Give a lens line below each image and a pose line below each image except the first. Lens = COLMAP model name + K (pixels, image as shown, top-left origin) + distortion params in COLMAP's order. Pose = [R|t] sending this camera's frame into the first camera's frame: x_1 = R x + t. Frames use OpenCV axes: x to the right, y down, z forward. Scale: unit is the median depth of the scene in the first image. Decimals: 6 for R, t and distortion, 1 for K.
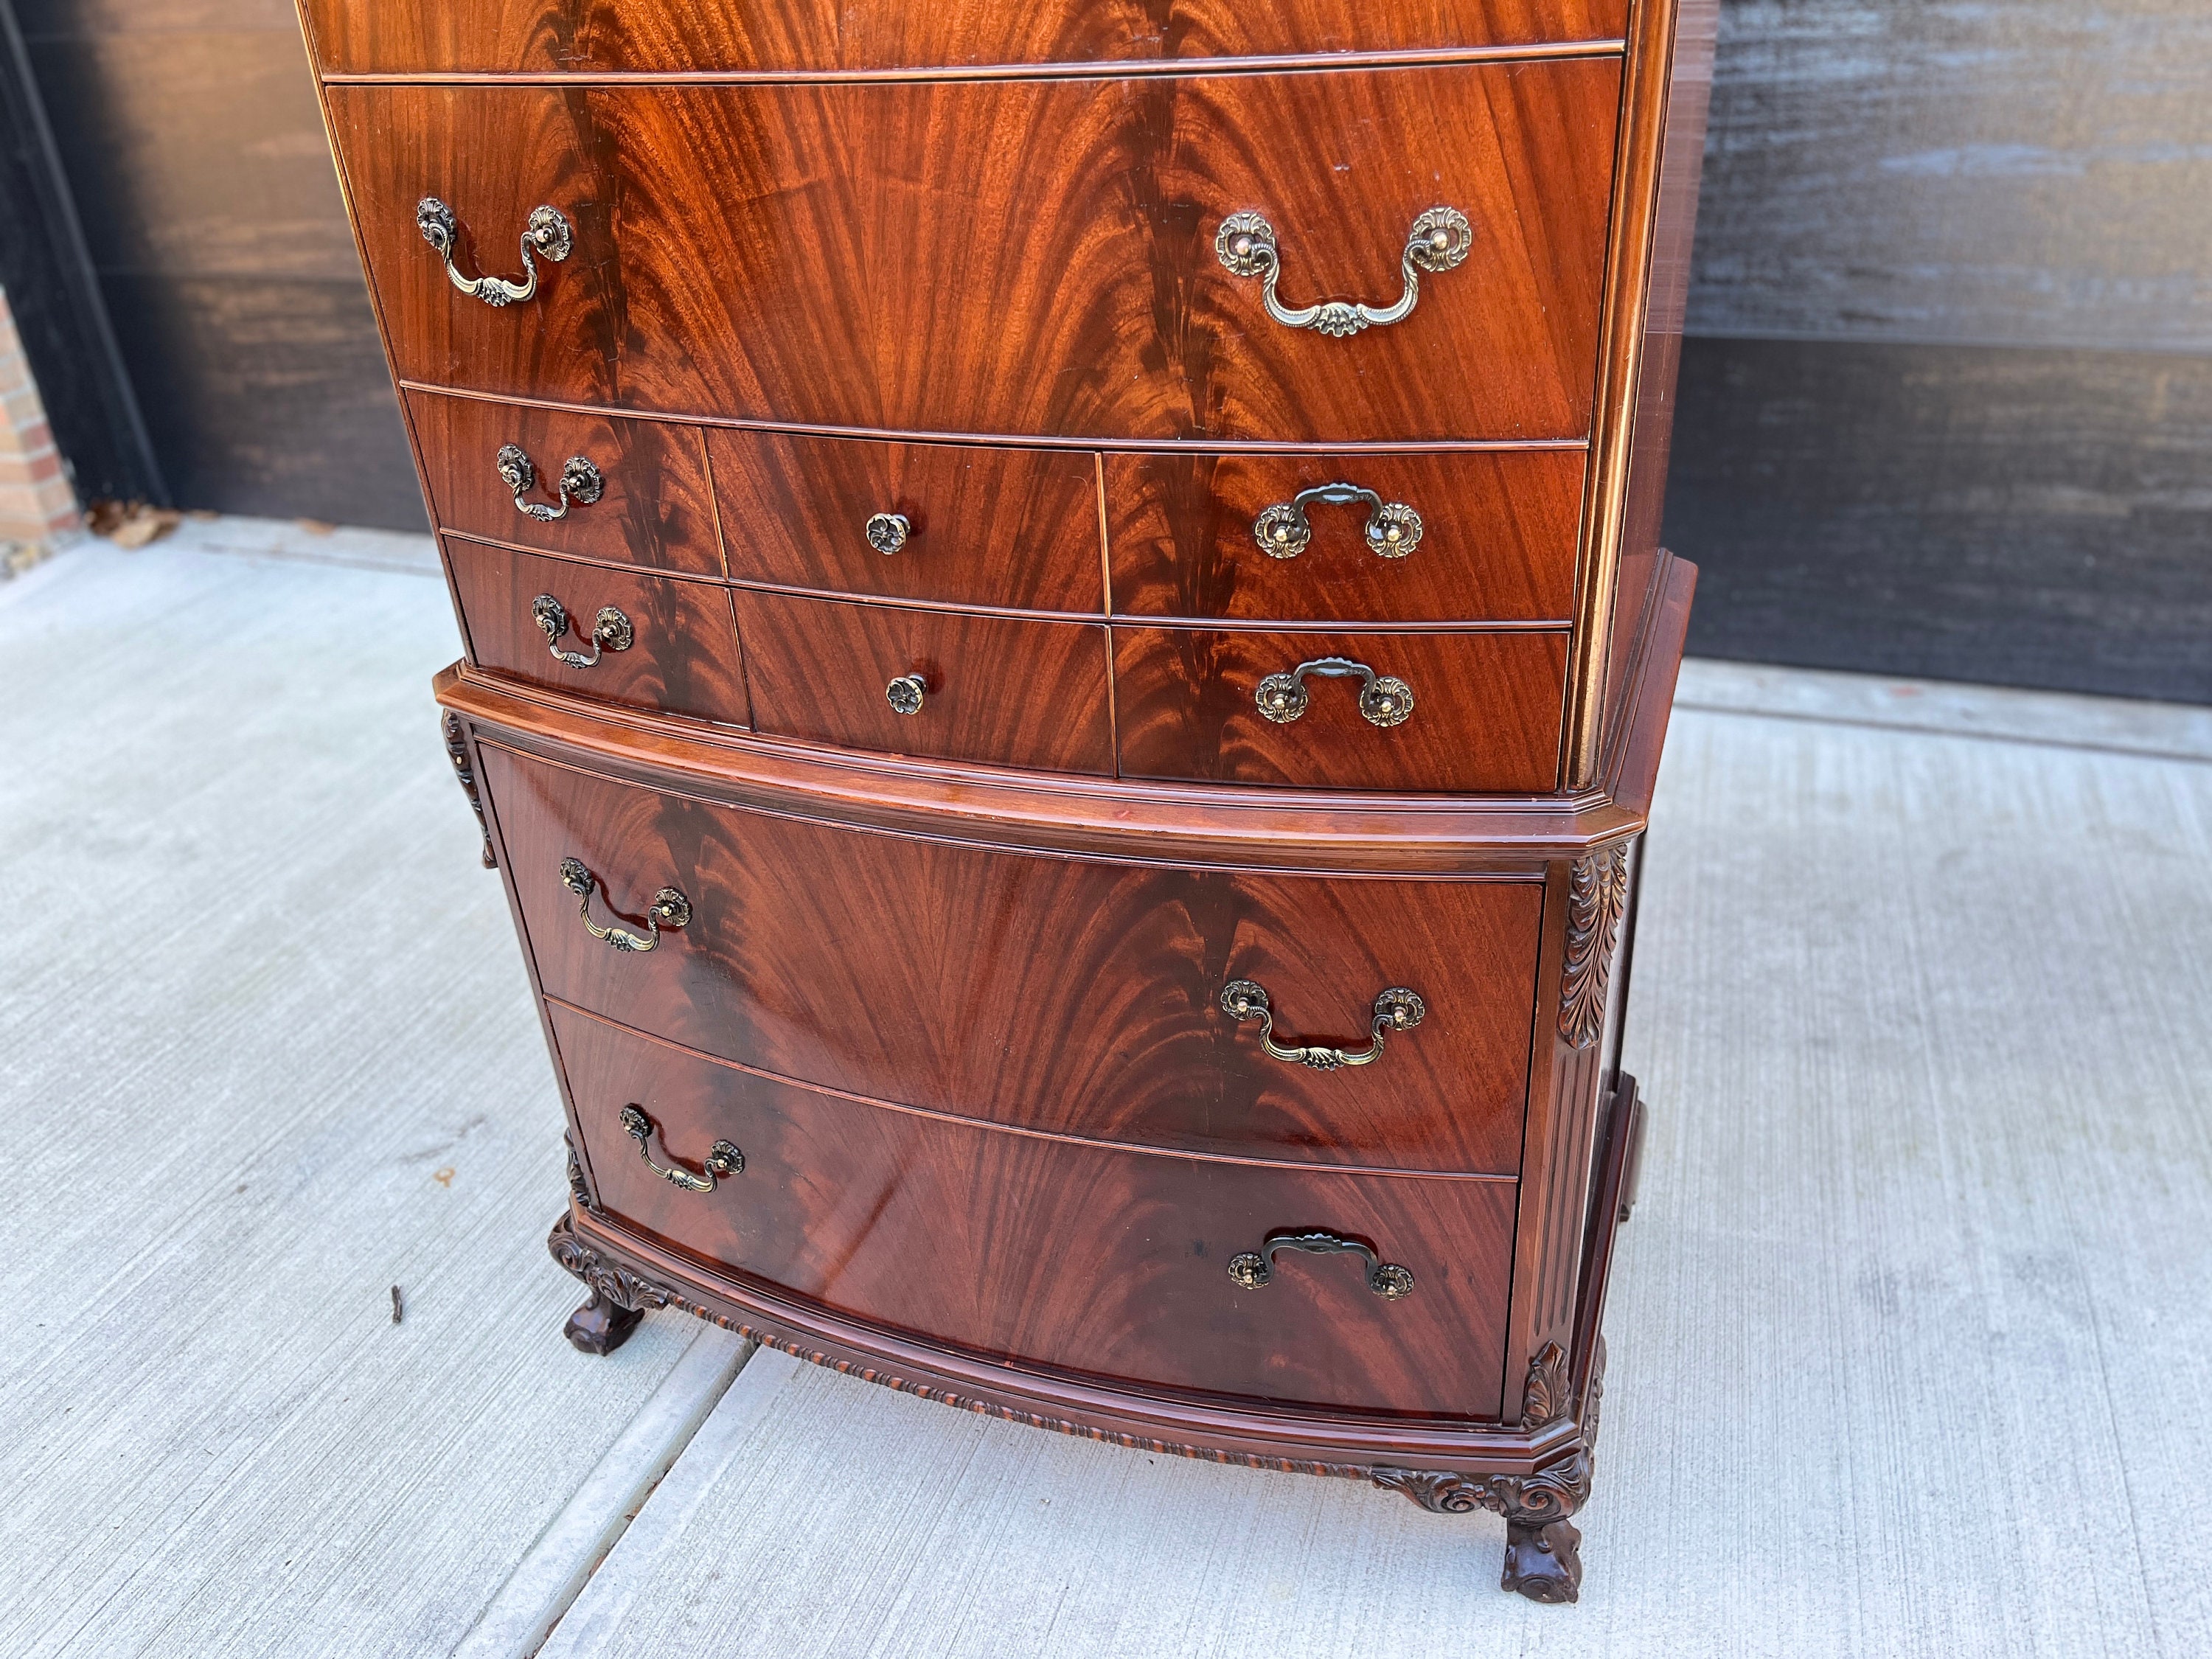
lens RADIAL K [[1735.5, 0, 1108.1], [0, 1735.5, 837.4], [0, 0, 1]] dist [0.000763, 0.006836]
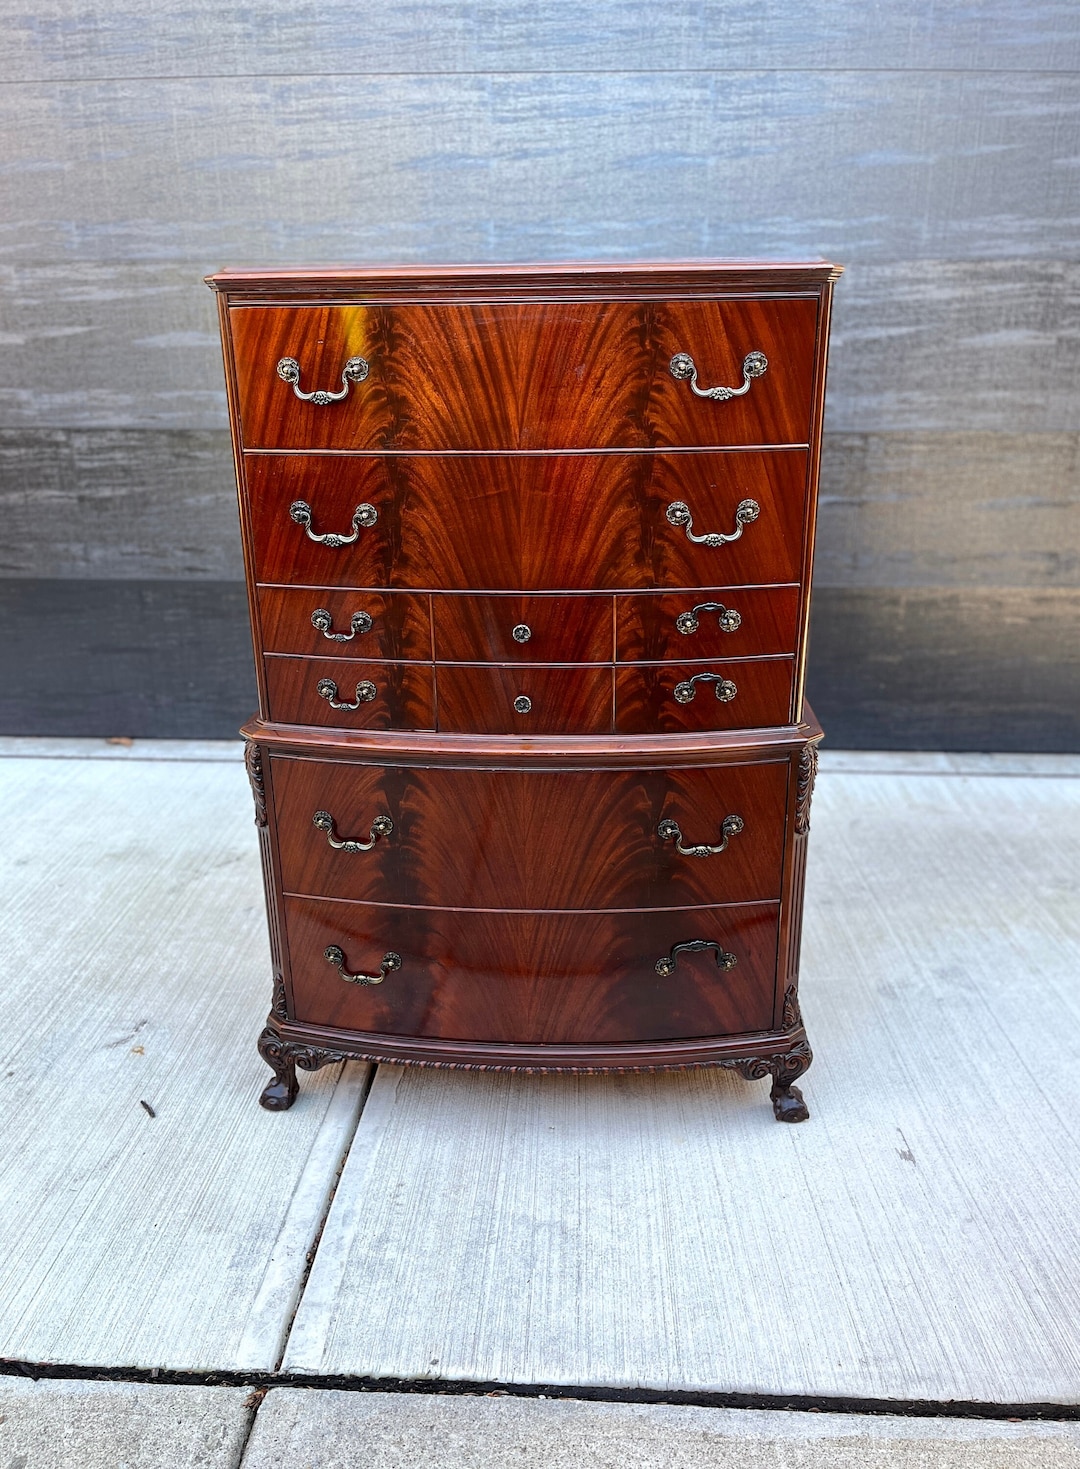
lens RADIAL K [[1181.5, 0, 540.0], [0, 1181.5, 734.5], [0, 0, 1]] dist [0.001986, -0.003781]
pose [[0.955492, -0.054315, 0.289976, -0.565443], [0.109341, 0.978103, -0.177082, 0.243833], [-0.274008, 0.200907, 0.940508, -0.490193]]
